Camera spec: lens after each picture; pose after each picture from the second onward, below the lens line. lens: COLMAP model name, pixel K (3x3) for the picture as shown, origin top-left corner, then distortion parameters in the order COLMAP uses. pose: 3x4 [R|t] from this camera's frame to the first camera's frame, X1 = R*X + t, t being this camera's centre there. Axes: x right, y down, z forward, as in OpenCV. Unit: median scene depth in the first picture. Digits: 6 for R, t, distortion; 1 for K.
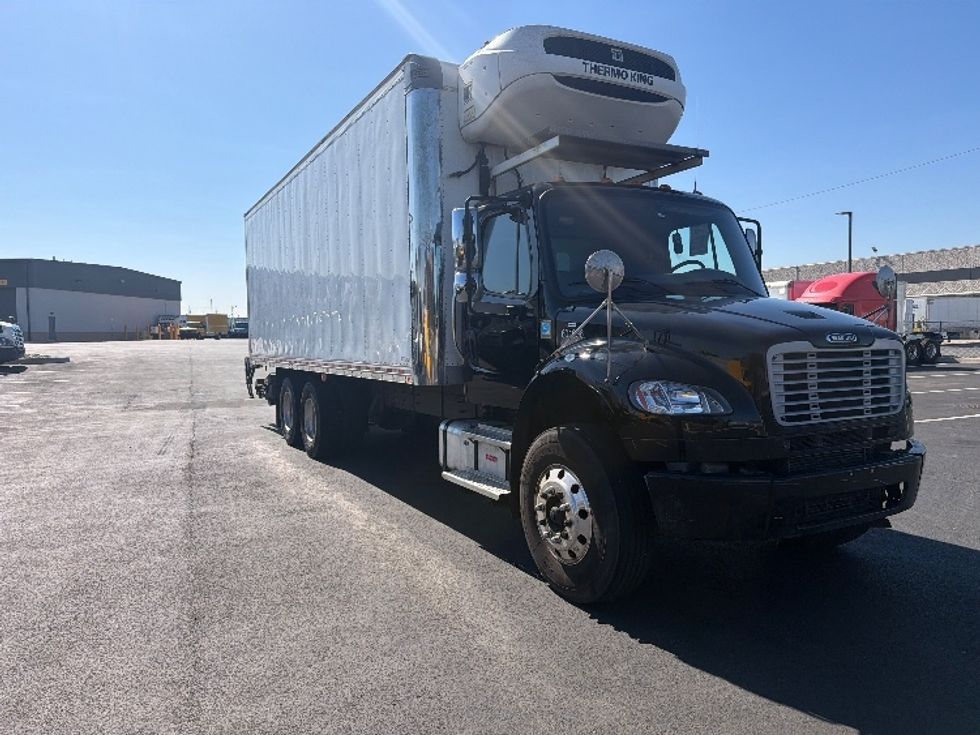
lens RADIAL K [[689.8, 0, 488.2], [0, 689.8, 375.2], [0, 0, 1]] dist [0.022396, -0.001287]
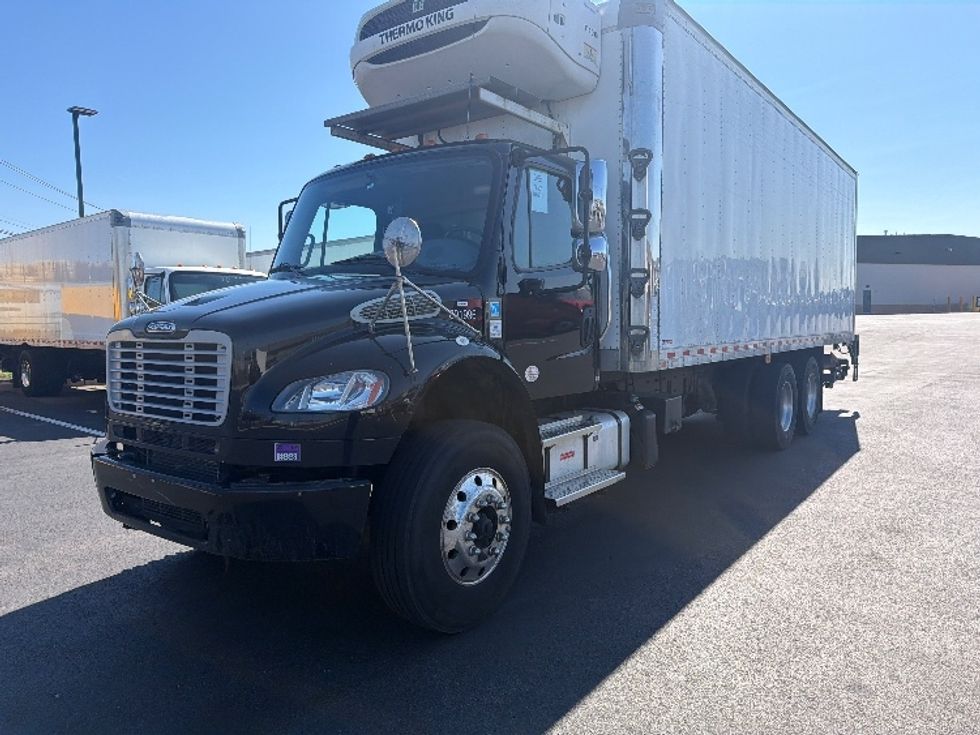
lens RADIAL K [[689.8, 0, 489.9], [0, 689.8, 365.1], [0, 0, 1]] dist [0.022396, -0.001287]
pose [[0.421331, 0.065849, -0.904513, 1.438313], [-0.042503, 0.997698, 0.052834, -0.067705], [0.905910, 0.016184, 0.423160, 0.964135]]
